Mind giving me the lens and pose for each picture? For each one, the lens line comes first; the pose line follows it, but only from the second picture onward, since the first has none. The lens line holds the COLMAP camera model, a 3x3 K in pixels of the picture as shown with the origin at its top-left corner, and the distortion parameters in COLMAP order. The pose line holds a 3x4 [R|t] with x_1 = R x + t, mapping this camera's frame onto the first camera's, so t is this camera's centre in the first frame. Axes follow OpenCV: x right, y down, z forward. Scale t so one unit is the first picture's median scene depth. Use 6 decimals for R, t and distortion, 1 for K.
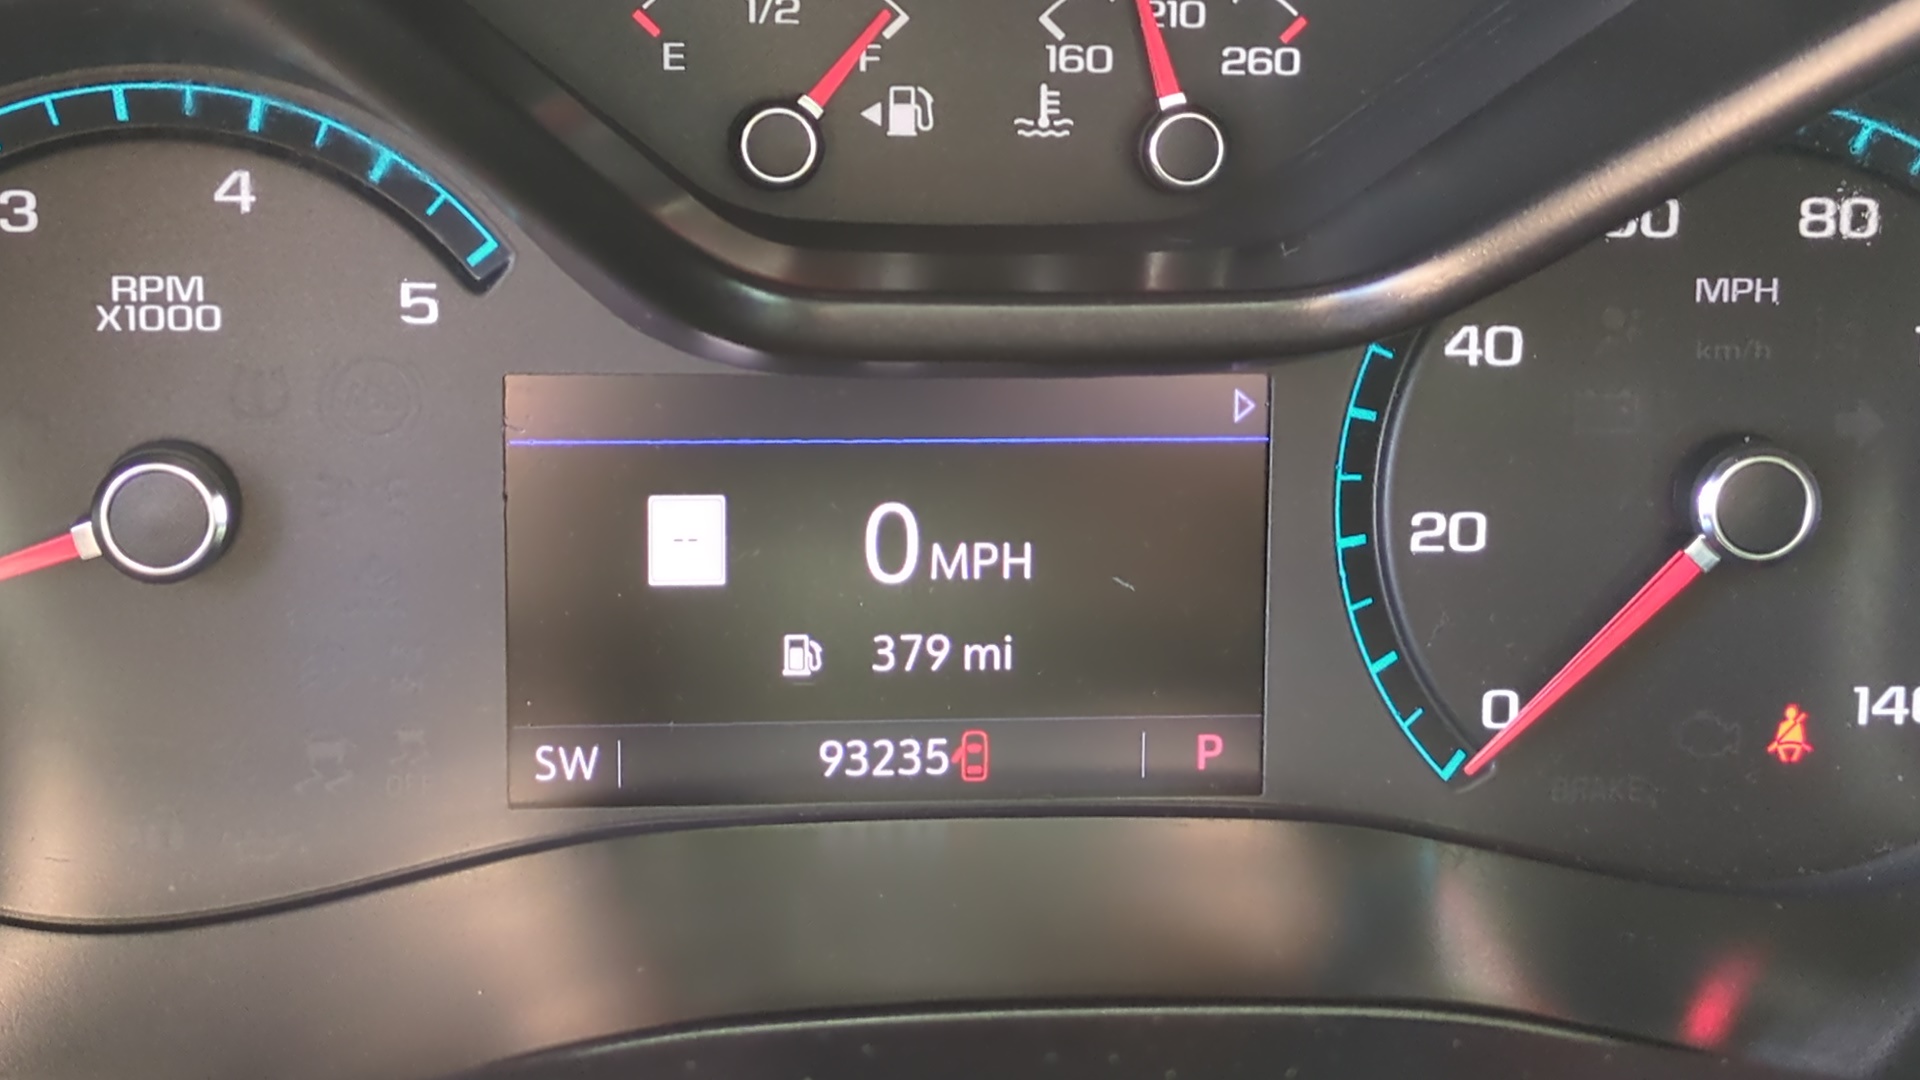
lens RADIAL K [[1644.2, 0, 977.7], [0, 1644.2, 545.7], [0, 0, 1]] dist [0.085340, -0.123480]
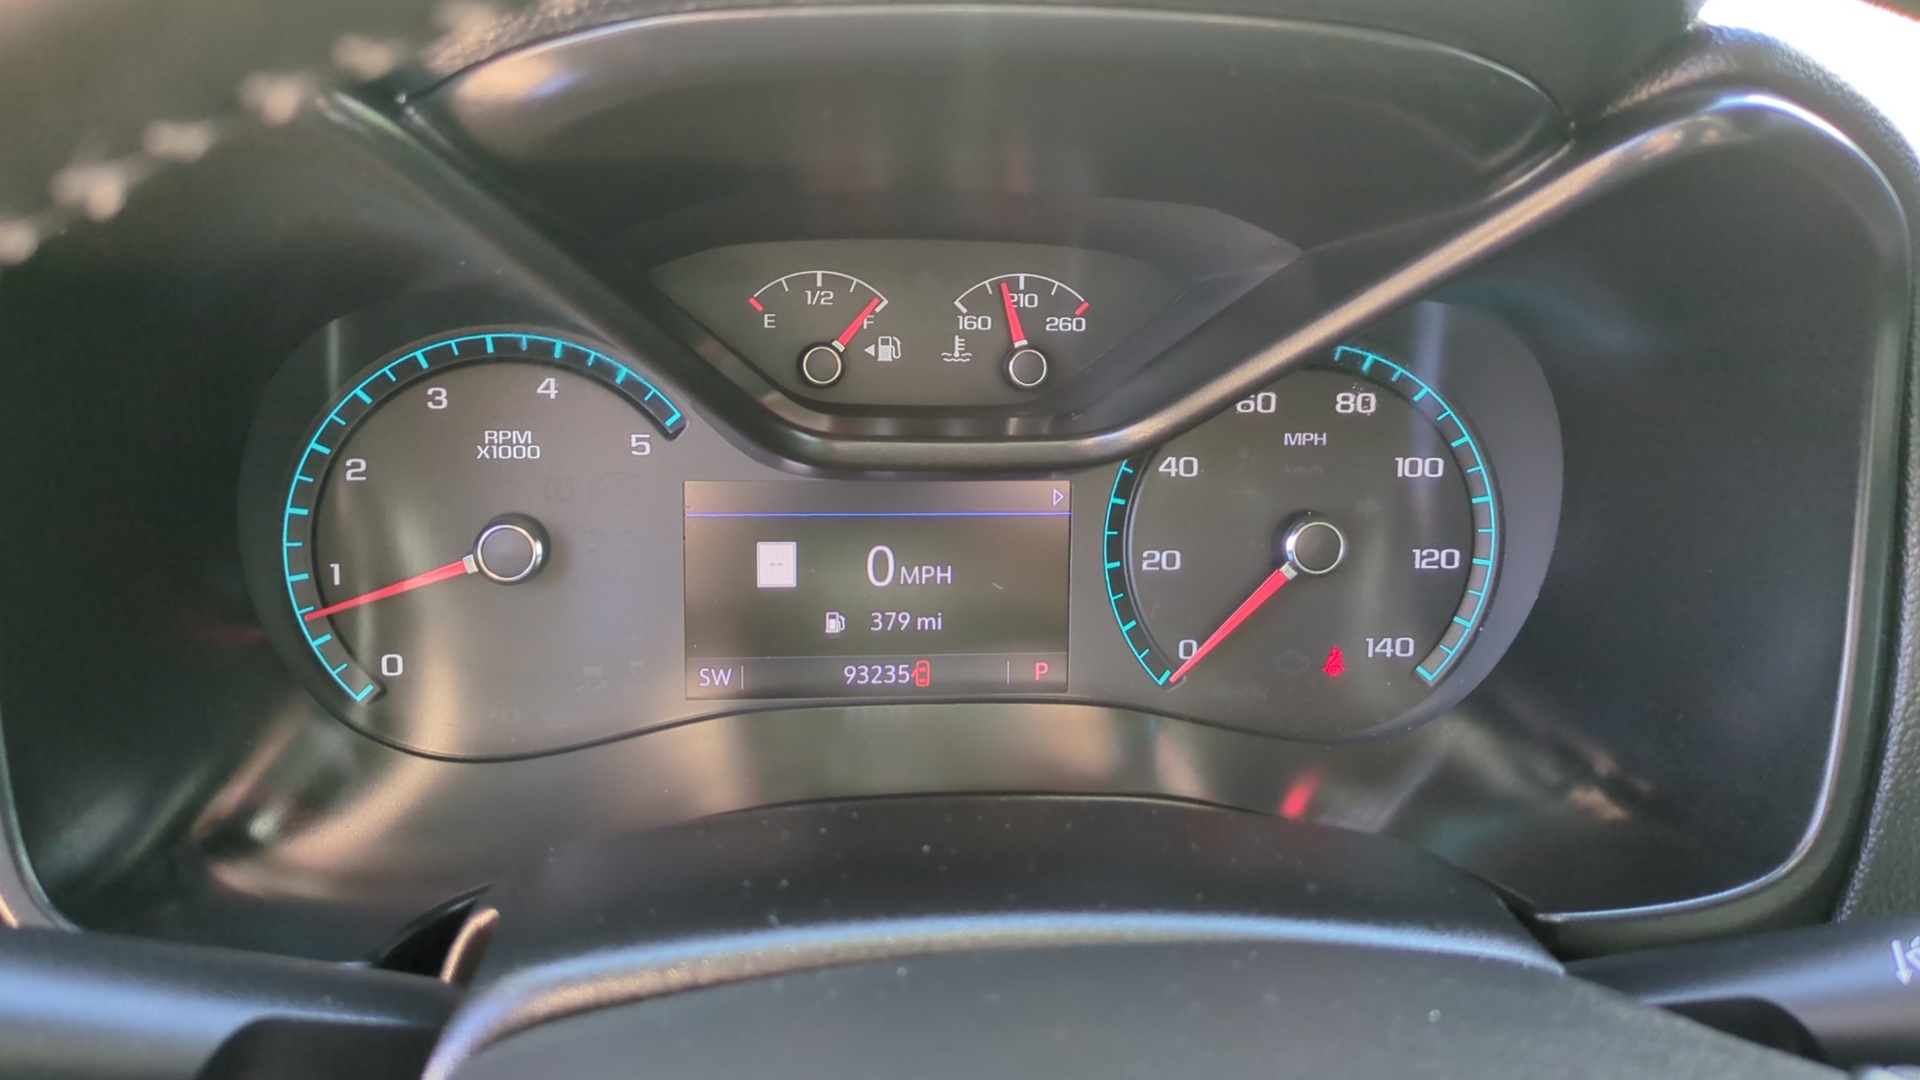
lens RADIAL K [[1644.2, 0, 977.7], [0, 1644.2, 545.7], [0, 0, 1]] dist [0.085340, -0.123480]
pose [[0.999996, -0.000515, -0.002659, 0.069633], [0.000618, 0.999247, 0.038793, -0.102333], [0.002637, -0.038795, 0.999244, -0.968777]]
